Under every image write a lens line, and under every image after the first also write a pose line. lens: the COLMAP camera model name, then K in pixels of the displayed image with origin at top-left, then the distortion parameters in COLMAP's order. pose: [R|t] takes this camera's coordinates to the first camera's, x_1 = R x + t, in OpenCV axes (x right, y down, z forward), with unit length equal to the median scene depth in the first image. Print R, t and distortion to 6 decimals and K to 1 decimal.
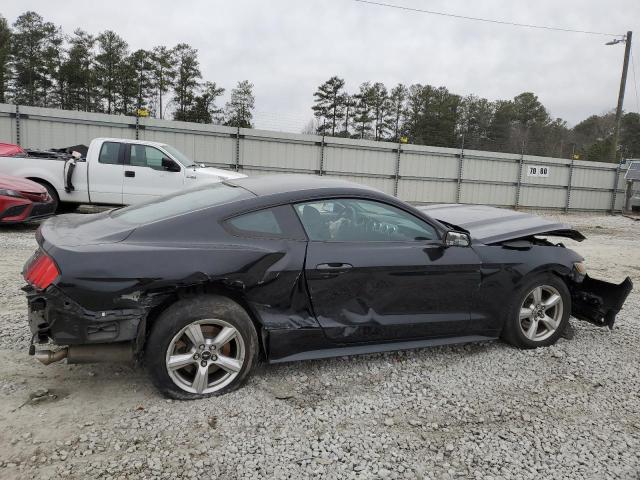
lens RADIAL K [[475.8, 0, 320.0], [0, 475.8, 240.0], [0, 0, 1]] dist [0.010620, 0.000820]
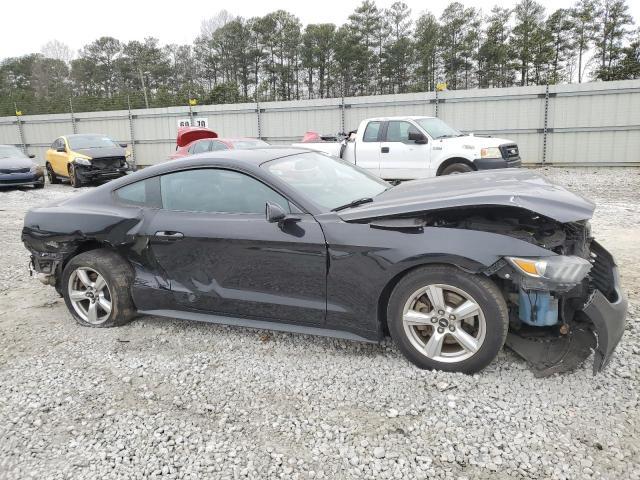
lens RADIAL K [[482.3, 0, 320.0], [0, 482.3, 240.0], [0, 0, 1]] dist [0.002928, 0.000446]
pose [[0.696824, 0.063070, -0.714464, 0.890357], [-0.024705, 0.997646, 0.063974, -0.007072], [0.716817, -0.026928, 0.696741, 0.417091]]
